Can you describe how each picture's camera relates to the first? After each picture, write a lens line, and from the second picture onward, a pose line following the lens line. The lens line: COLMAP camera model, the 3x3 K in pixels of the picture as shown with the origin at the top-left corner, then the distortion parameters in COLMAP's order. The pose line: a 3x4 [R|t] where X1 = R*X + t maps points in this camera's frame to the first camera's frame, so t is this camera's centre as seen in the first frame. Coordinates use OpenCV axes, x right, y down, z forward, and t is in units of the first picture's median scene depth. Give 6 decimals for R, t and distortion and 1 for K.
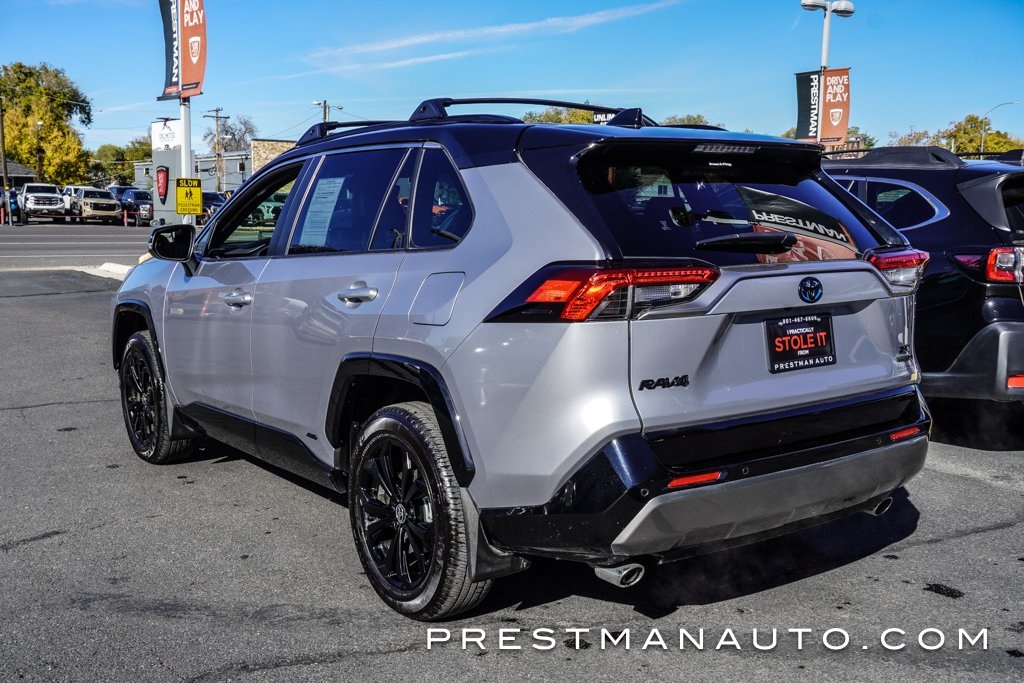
lens RADIAL K [[1112.4, 0, 508.9], [0, 1112.4, 343.0], [0, 0, 1]] dist [-0.012051, 0.000000]
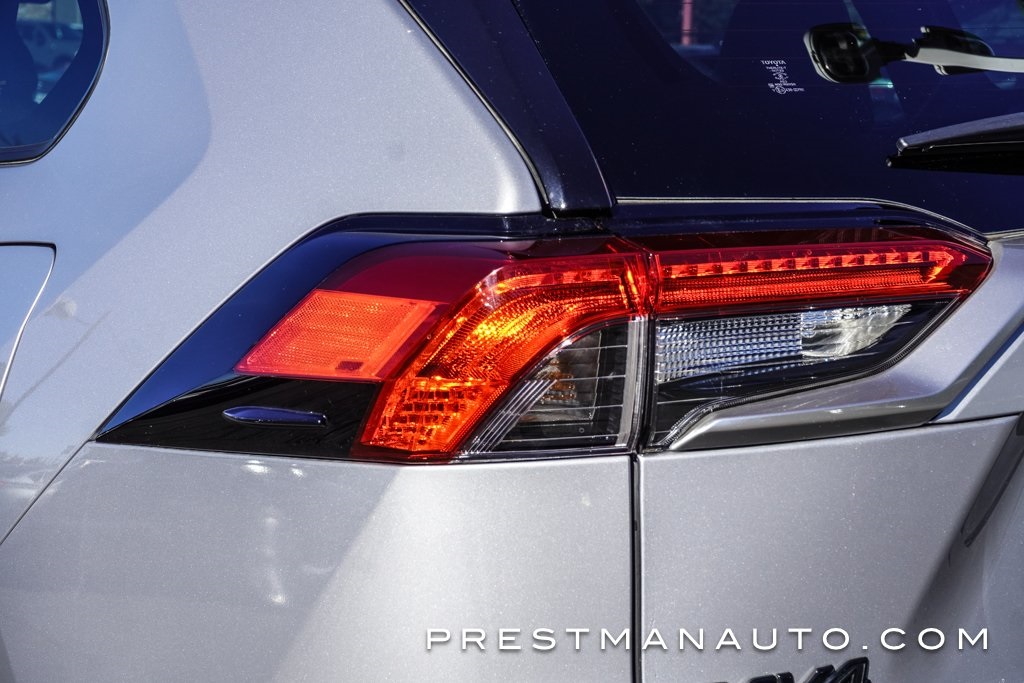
lens RADIAL K [[2275.8, 0, 512.4], [0, 2275.8, 343.0], [0, 0, 1]] dist [-0.093583, 0.000000]
pose [[0.999910, -0.001803, 0.013285, 0.073643], [0.001649, 0.999931, 0.011595, -0.051144], [-0.013305, -0.011572, 0.999845, 0.486965]]
